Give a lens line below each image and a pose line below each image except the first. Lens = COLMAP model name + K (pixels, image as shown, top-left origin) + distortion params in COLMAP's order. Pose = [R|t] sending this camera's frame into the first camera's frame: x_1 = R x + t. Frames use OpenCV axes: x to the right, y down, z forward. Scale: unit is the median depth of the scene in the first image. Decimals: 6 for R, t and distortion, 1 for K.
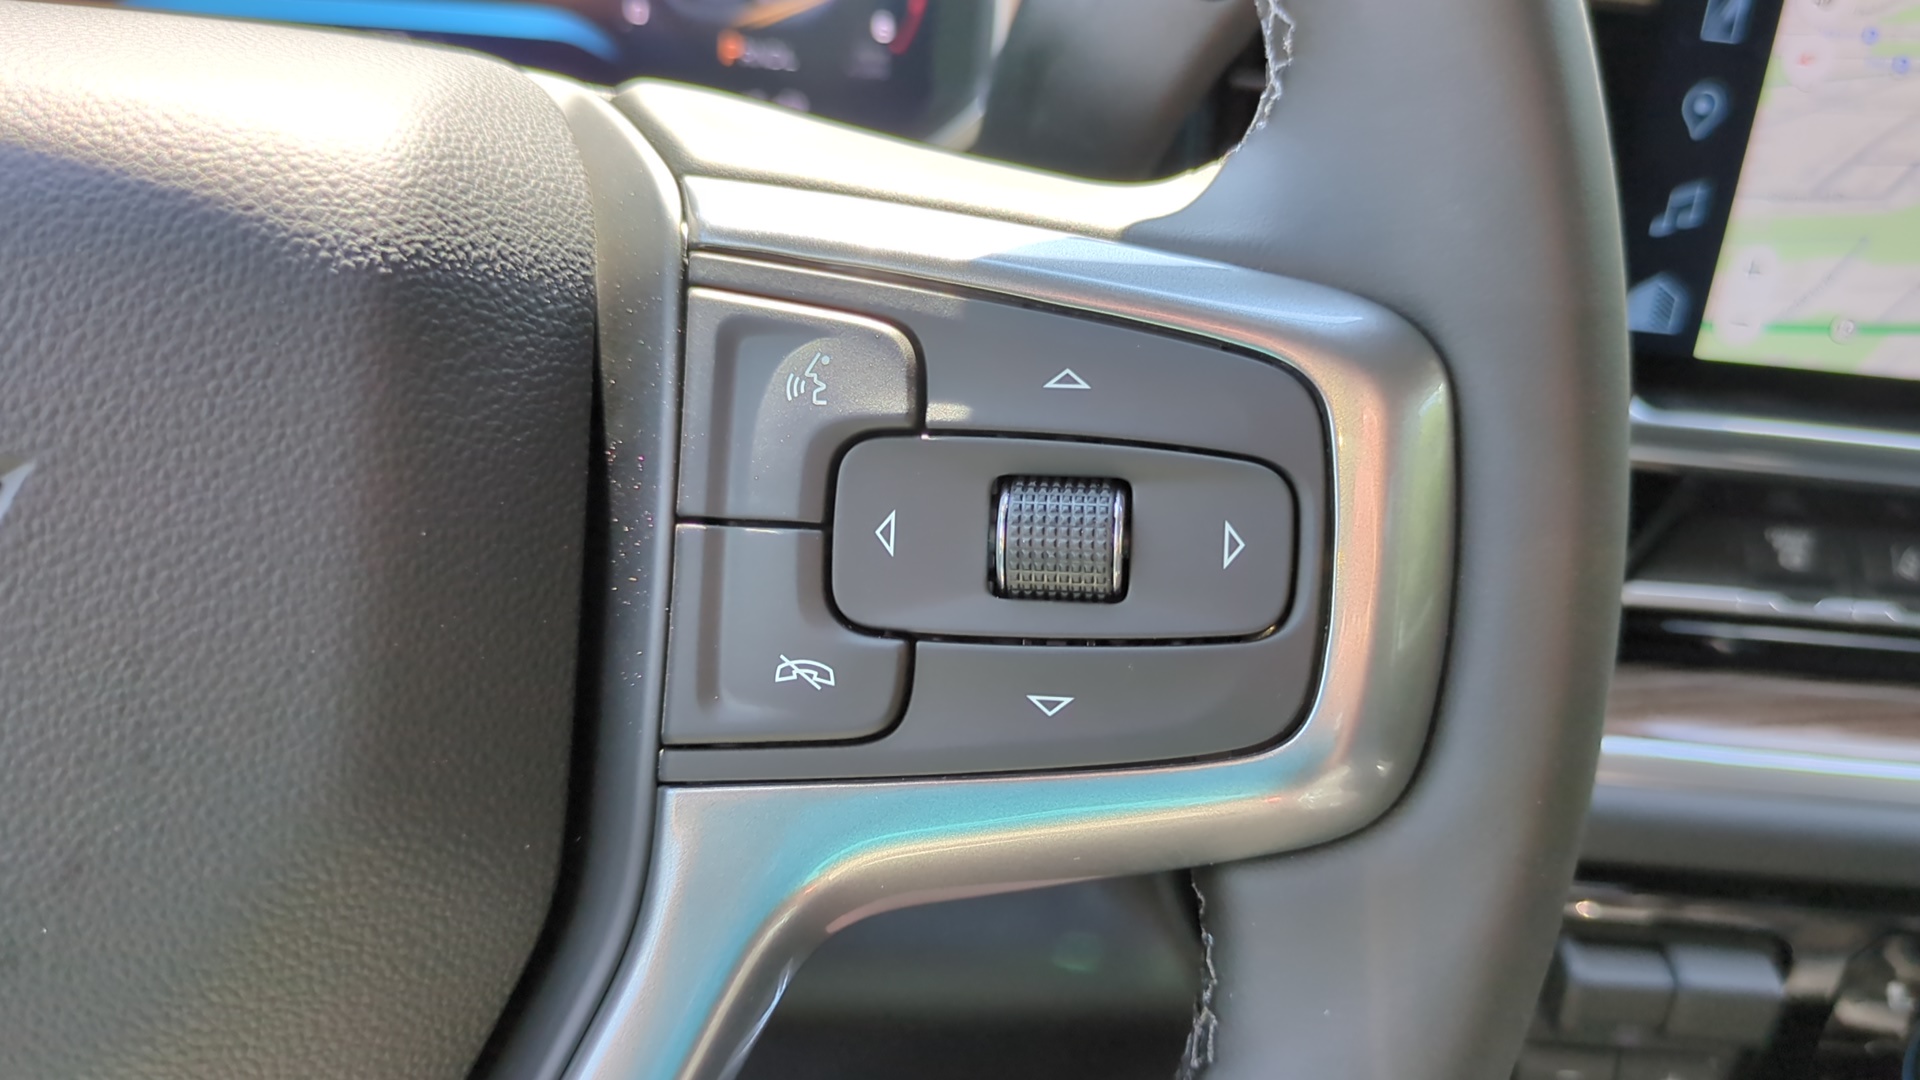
lens RADIAL K [[1708.2, 0, 955.6], [0, 1708.2, 499.3], [0, 0, 1]] dist [0.047456, -0.109119]
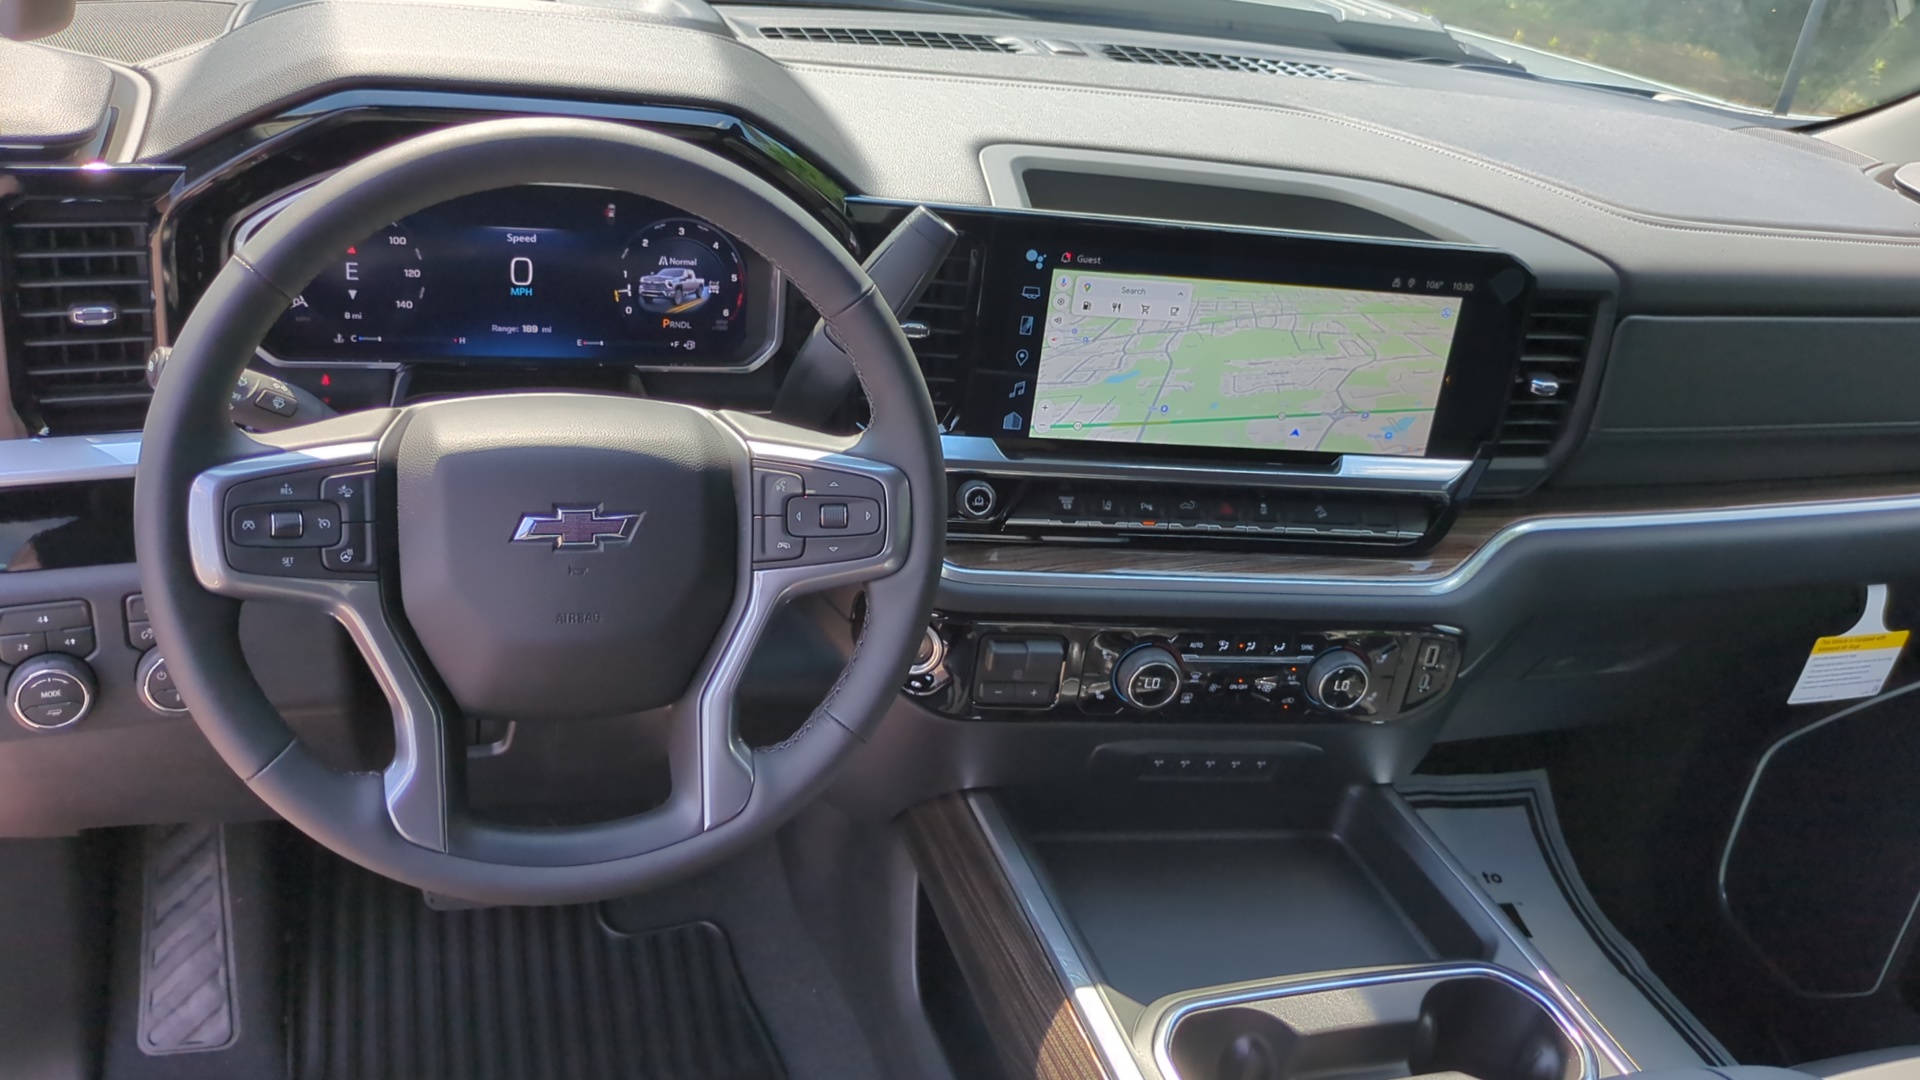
lens RADIAL K [[1708.2, 0, 955.6], [0, 1708.2, 499.3], [0, 0, 1]] dist [0.047456, -0.109119]
pose [[0.978474, -0.045788, 0.201227, -0.582568], [0.040602, 0.998730, 0.029827, -0.157202], [-0.202337, -0.021015, 0.979090, -3.894162]]
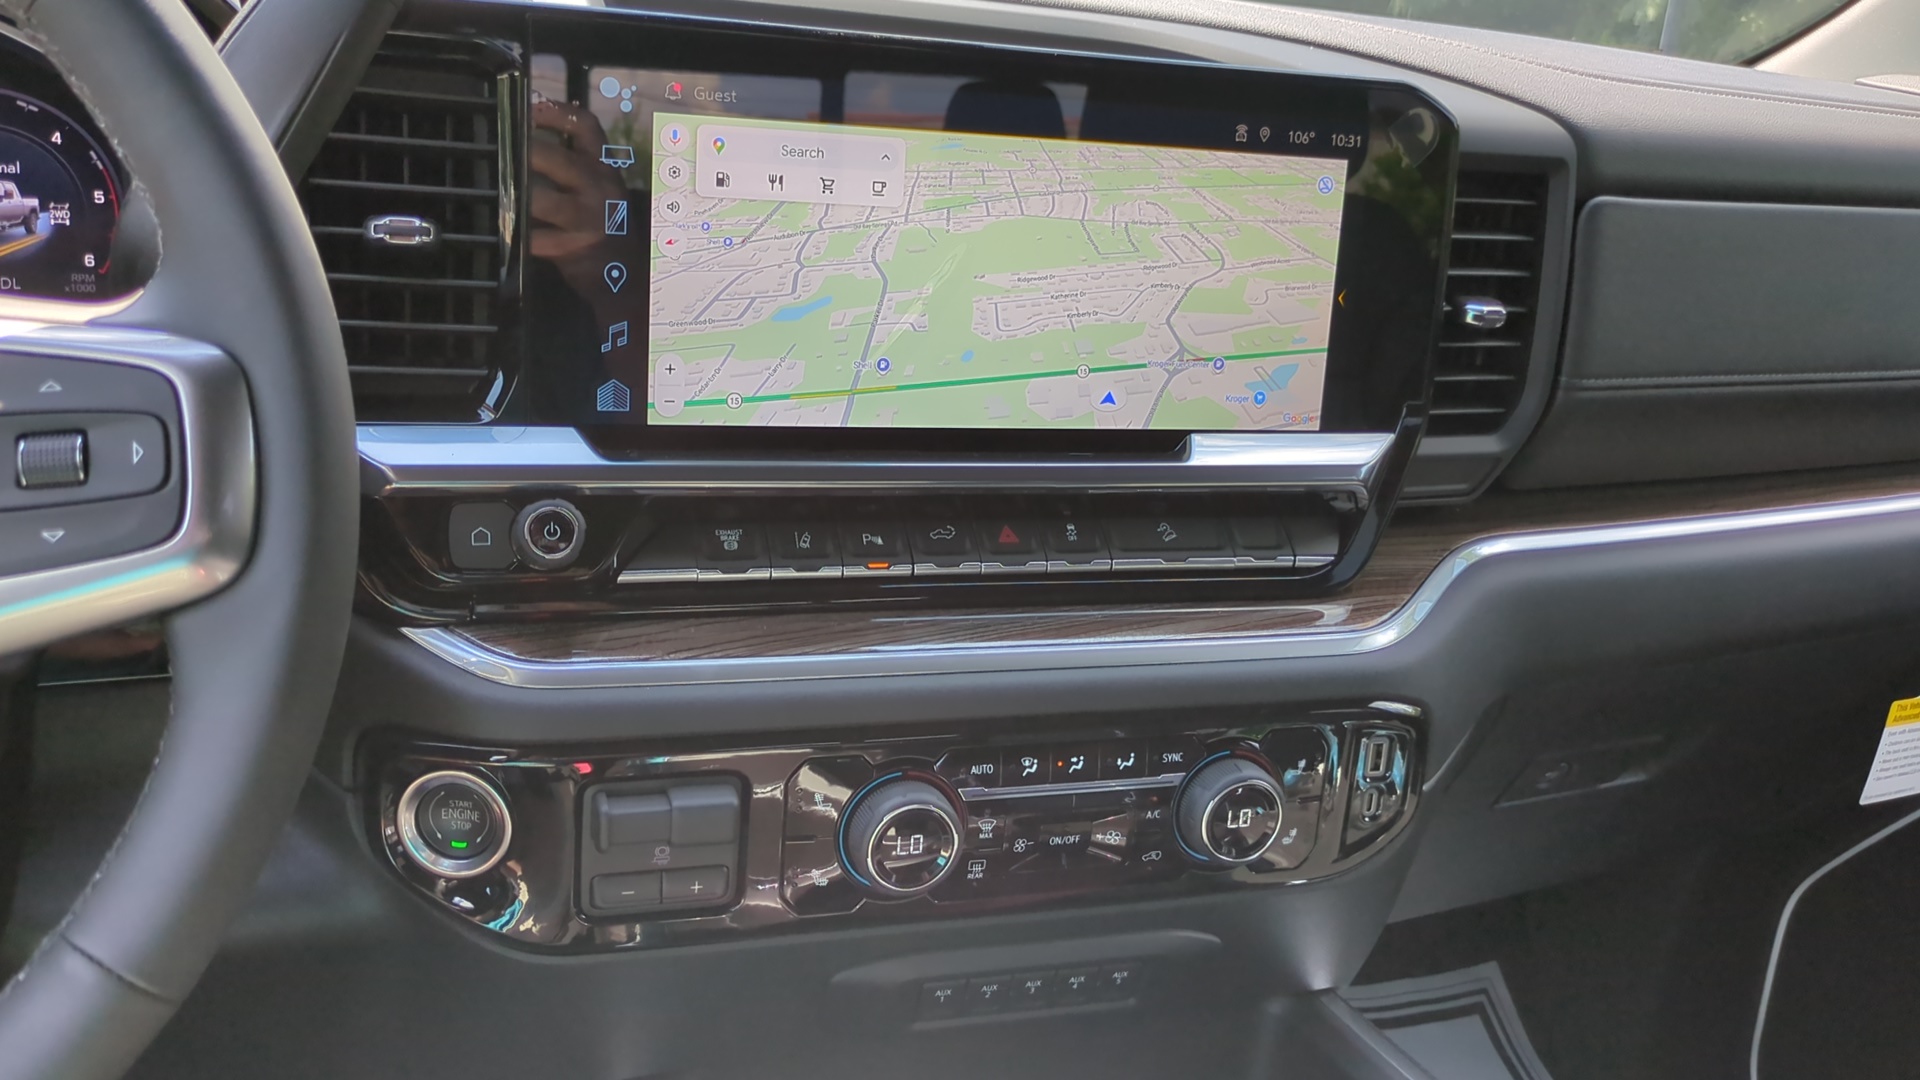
lens RADIAL K [[1708.2, 0, 955.6], [0, 1708.2, 499.3], [0, 0, 1]] dist [0.047456, -0.109119]
pose [[0.946254, -0.099502, 0.307737, 0.456001], [0.141667, 0.982879, -0.117811, 0.474942], [-0.290746, 0.155075, 0.944150, -1.305153]]
